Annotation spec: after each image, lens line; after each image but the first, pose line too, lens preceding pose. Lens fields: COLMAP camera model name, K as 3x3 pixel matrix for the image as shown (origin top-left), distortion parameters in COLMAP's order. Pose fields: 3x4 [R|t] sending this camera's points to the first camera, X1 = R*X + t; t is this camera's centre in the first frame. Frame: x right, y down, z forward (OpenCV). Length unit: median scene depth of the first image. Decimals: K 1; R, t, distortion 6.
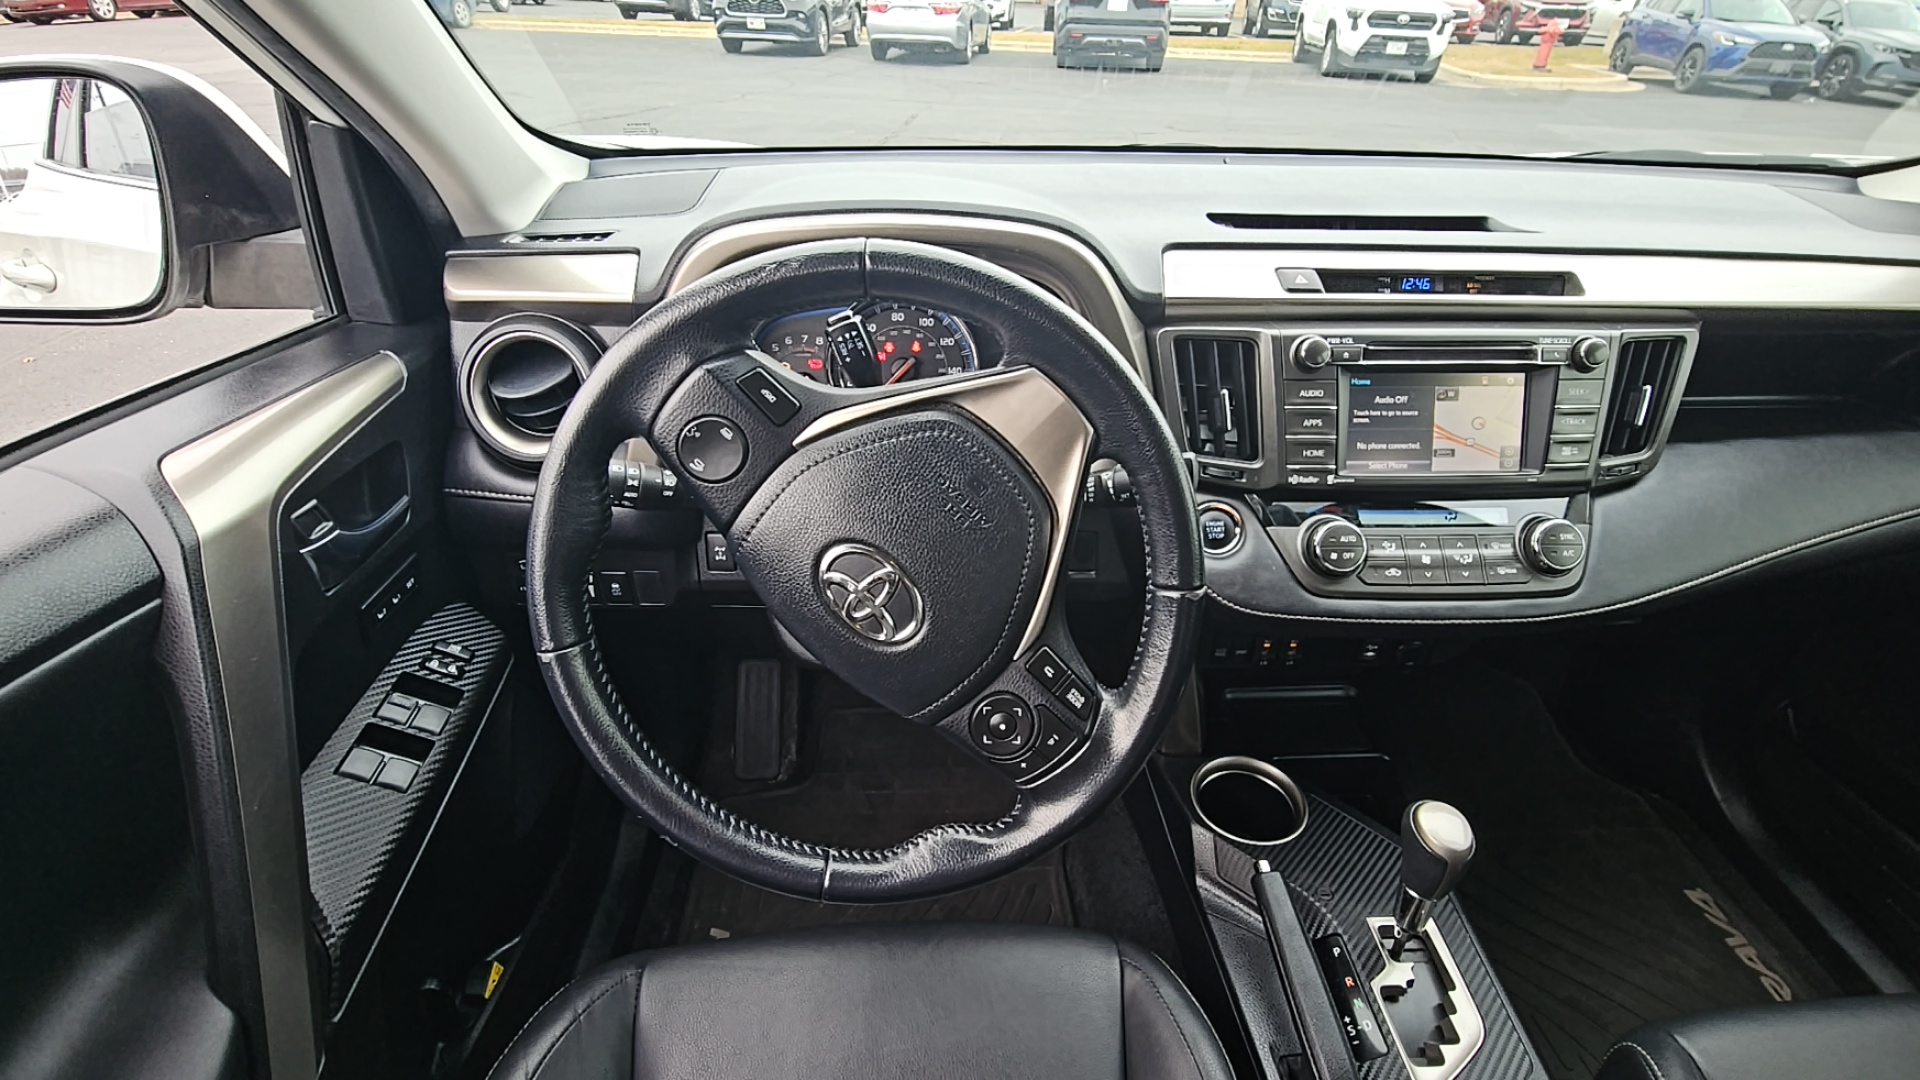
lens RADIAL K [[854.4, 0, 983.2], [0, 854.4, 546.9], [0, 0, 1]] dist [0.002345, -0.001245]
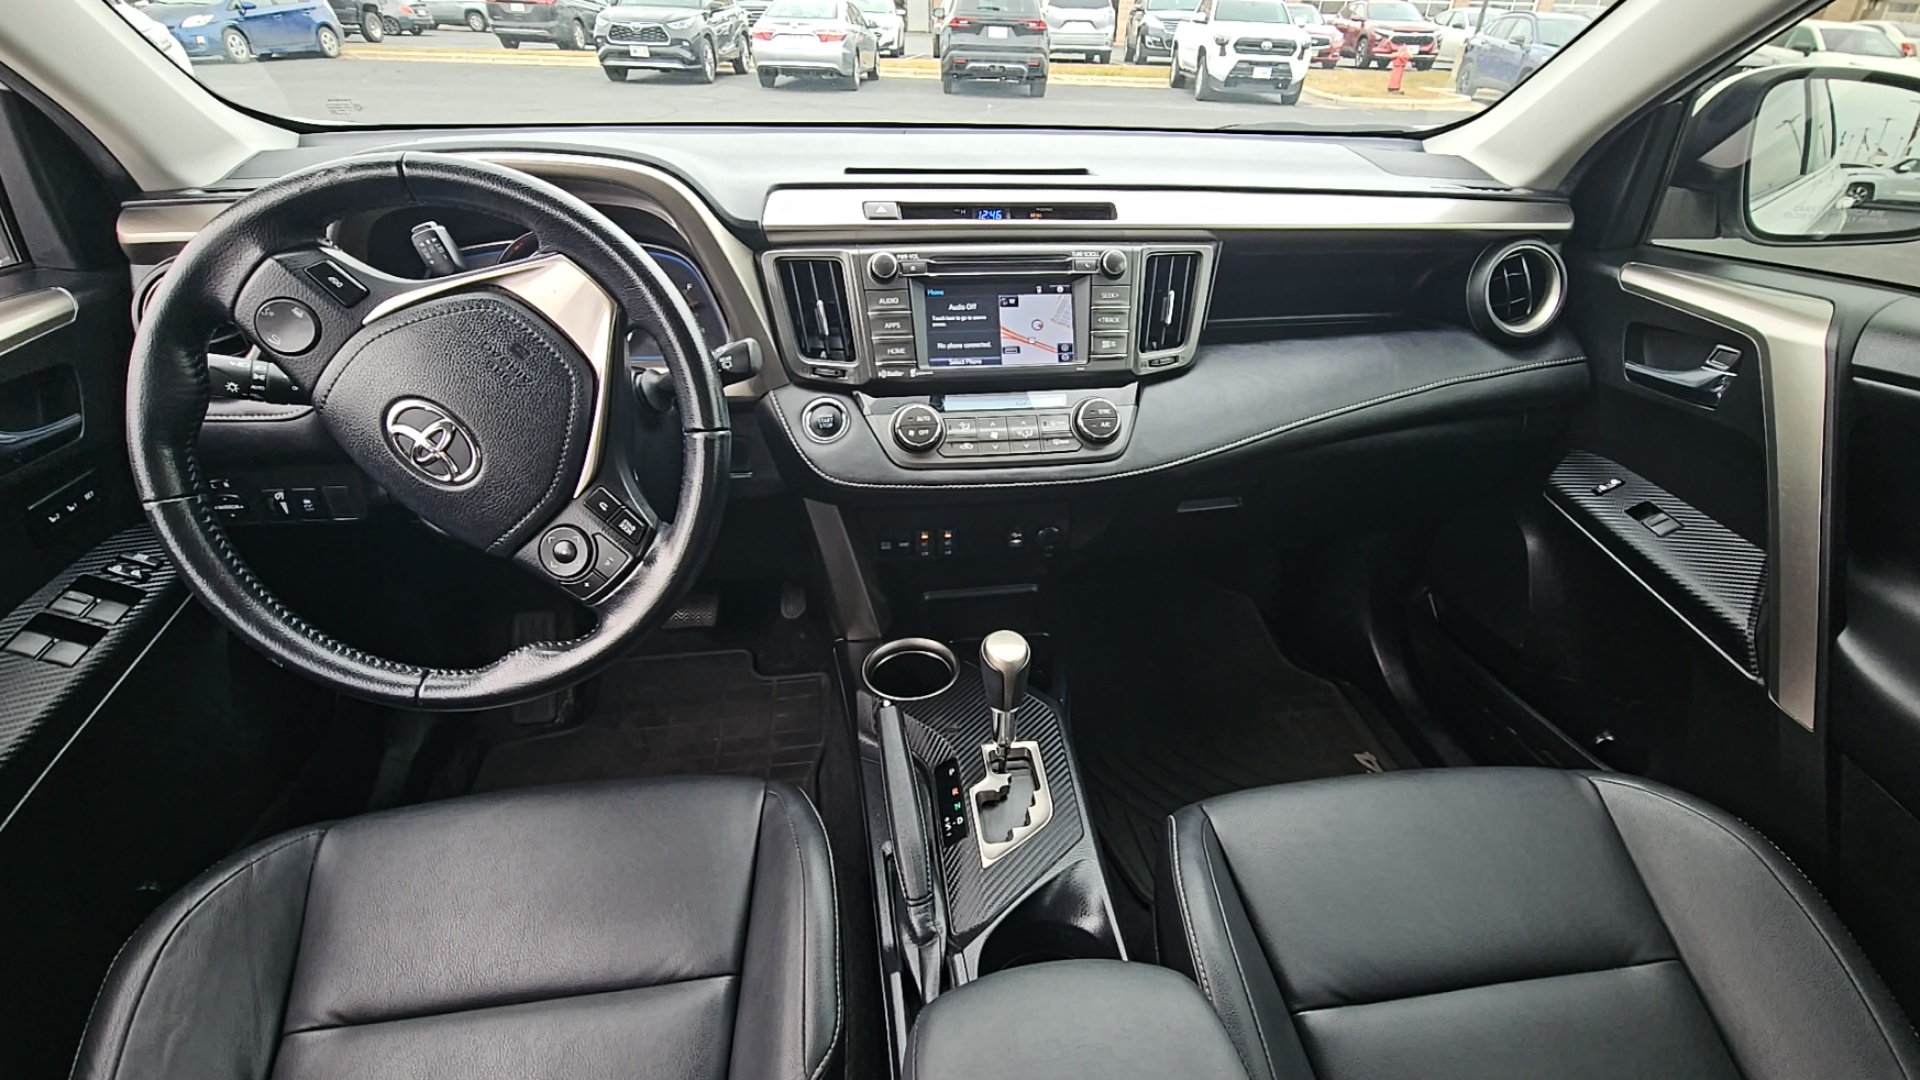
lens RADIAL K [[854.4, 0, 983.2], [0, 854.4, 546.9], [0, 0, 1]] dist [0.002345, -0.001245]
pose [[0.994901, -0.052621, 0.086044, 0.379290], [0.054819, 0.998222, -0.023393, 0.195396], [-0.084660, 0.027991, 0.996017, -0.198864]]
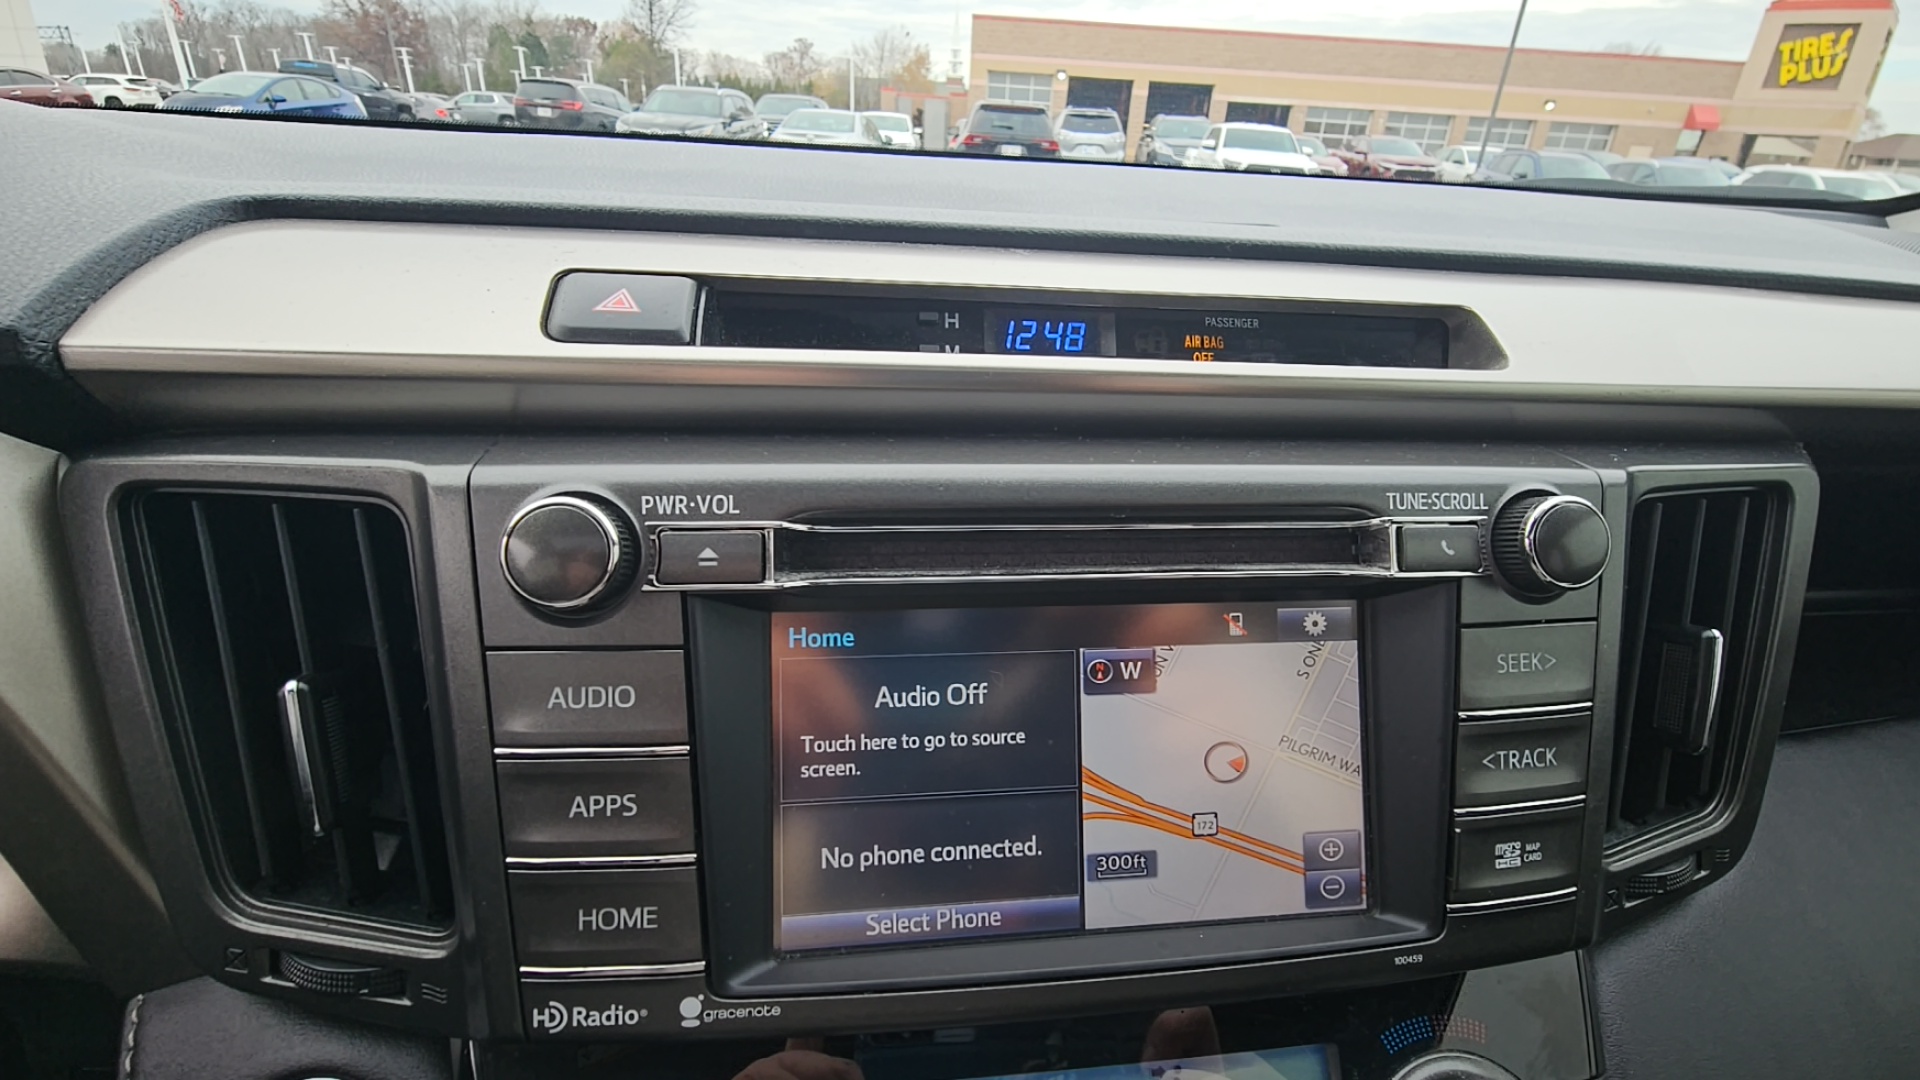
lens RADIAL K [[858.3, 0, 982.4], [0, 858.3, 545.3], [0, 0, 1]] dist [0.007027, -0.006485]
pose [[0.995756, -0.007261, 0.091742, 0.462357], [0.020058, 0.990039, -0.139355, -0.179716], [-0.089817, 0.140604, 0.985984, 0.690089]]
